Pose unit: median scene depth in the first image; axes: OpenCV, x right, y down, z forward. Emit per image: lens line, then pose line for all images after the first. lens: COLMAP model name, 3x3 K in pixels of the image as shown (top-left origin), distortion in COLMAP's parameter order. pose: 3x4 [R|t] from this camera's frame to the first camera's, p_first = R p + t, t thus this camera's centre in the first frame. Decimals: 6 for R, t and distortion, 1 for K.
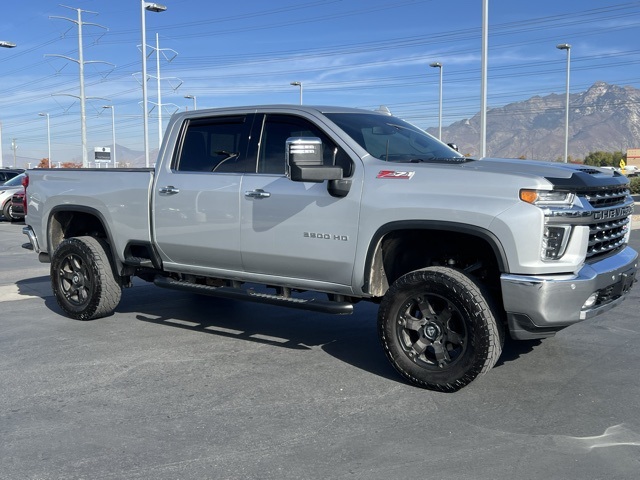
lens RADIAL K [[687.7, 0, 320.0], [0, 687.7, 240.0], [0, 0, 1]] dist [0.146893, -0.345746]
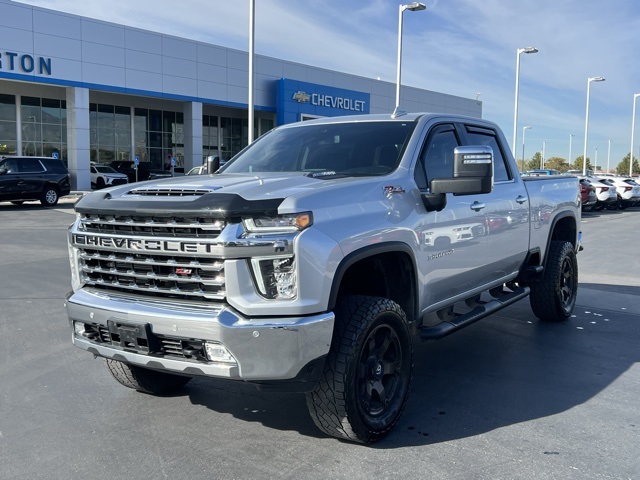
lens RADIAL K [[697.2, 0, 320.0], [0, 697.2, 240.0], [0, 0, 1]] dist [0.050975, -0.031468]
pose [[0.023904, 0.098525, -0.994847, 1.178783], [-0.095796, 0.990778, 0.095820, -0.136580], [0.995114, 0.093012, 0.033122, 1.143136]]
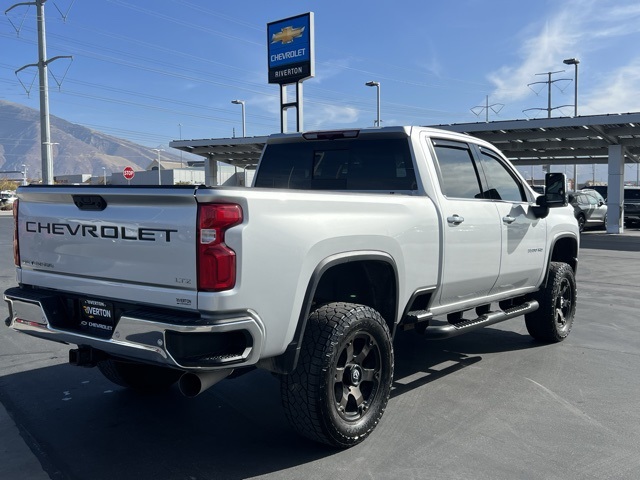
lens RADIAL K [[686.4, 0, 325.1], [0, 686.4, 240.4], [0, 0, 1]] dist [0.138744, -0.323907]
pose [[0.004149, -0.052493, 0.998613, -1.301635], [0.091638, 0.994439, 0.051892, -0.128061], [-0.995784, 0.091296, 0.008937, 1.407803]]
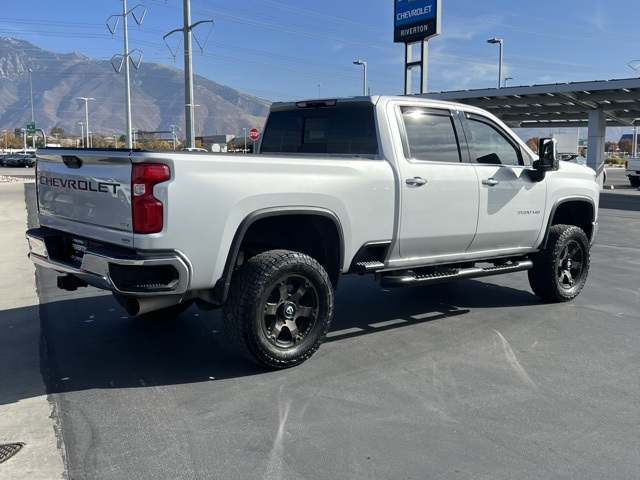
lens RADIAL K [[687.7, 0, 320.0], [0, 687.7, 240.0], [0, 0, 1]] dist [0.146893, -0.345746]
pose [[0.209697, -0.104343, 0.972183, -1.419009], [0.077352, 0.992944, 0.089887, -0.106199], [-0.974702, 0.056351, 0.216288, 1.134149]]
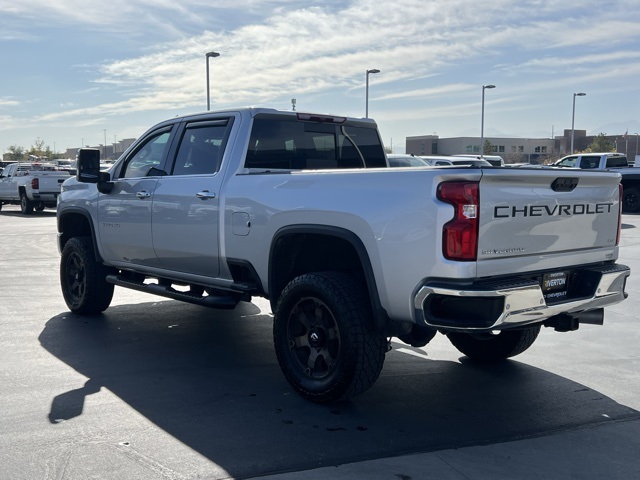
lens RADIAL K [[711.1, 0, 320.1], [0, 711.1, 253.4], [0, 0, 1]] dist [0.047771, -0.041152]
pose [[-0.974938, -0.018662, 0.221693, -0.461012], [0.025580, 0.980464, 0.195027, -0.247177], [-0.221002, 0.195811, -0.955414, 2.567518]]
